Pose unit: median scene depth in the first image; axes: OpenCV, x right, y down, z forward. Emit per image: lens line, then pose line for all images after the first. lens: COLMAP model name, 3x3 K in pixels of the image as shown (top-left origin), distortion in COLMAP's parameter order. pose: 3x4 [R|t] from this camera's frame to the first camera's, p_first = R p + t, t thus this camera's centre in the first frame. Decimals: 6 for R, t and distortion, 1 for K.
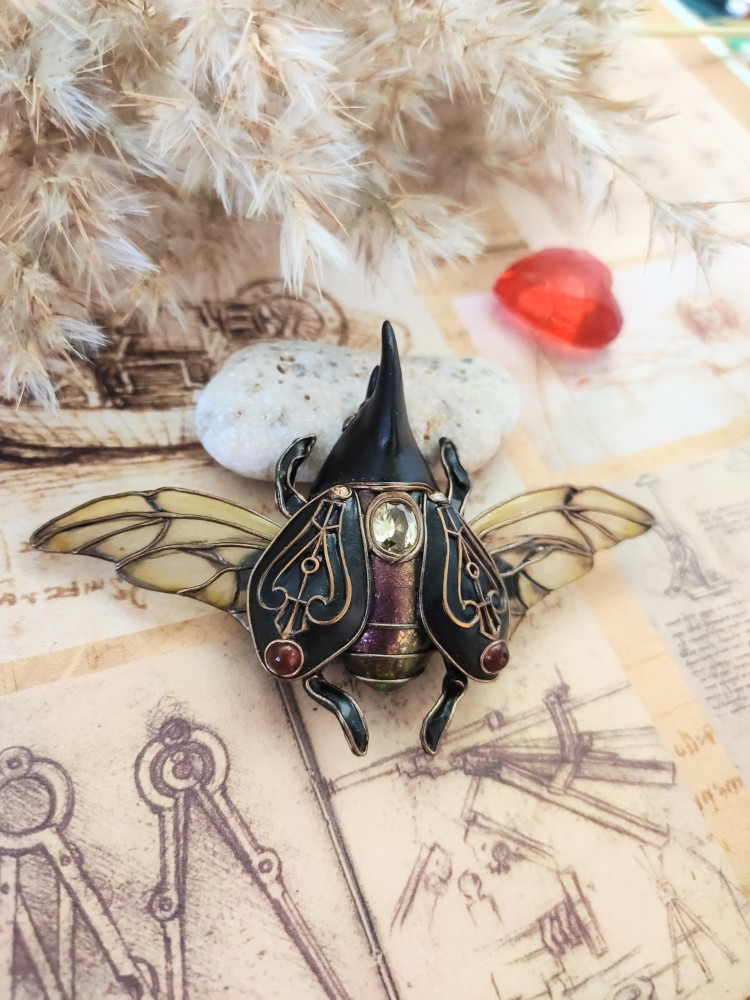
lens RADIAL K [[772.6, 0, 375.0], [0, 772.6, 500.0], [0, 0, 1]] dist [0.041857, -0.176265]
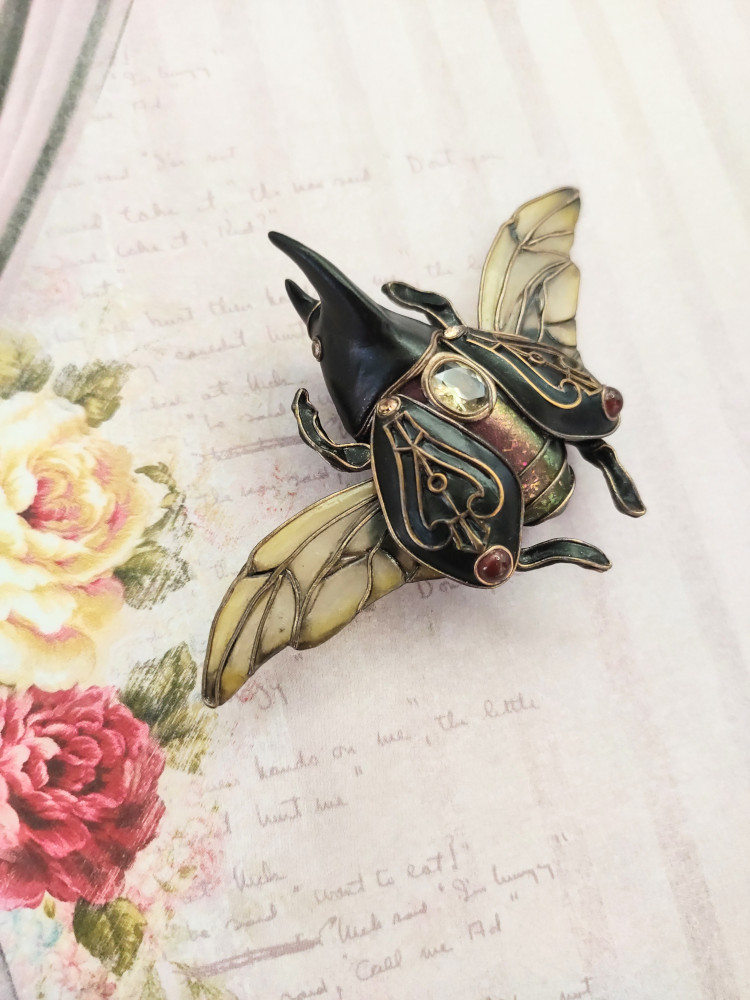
lens RADIAL K [[772.6, 0, 375.0], [0, 772.6, 500.0], [0, 0, 1]] dist [0.041857, -0.176265]
pose [[0.643159, -0.758501, 0.104988, -0.230939], [0.717536, 0.644861, 0.263242, -0.187760], [-0.267371, -0.093974, 0.959000, 0.122503]]
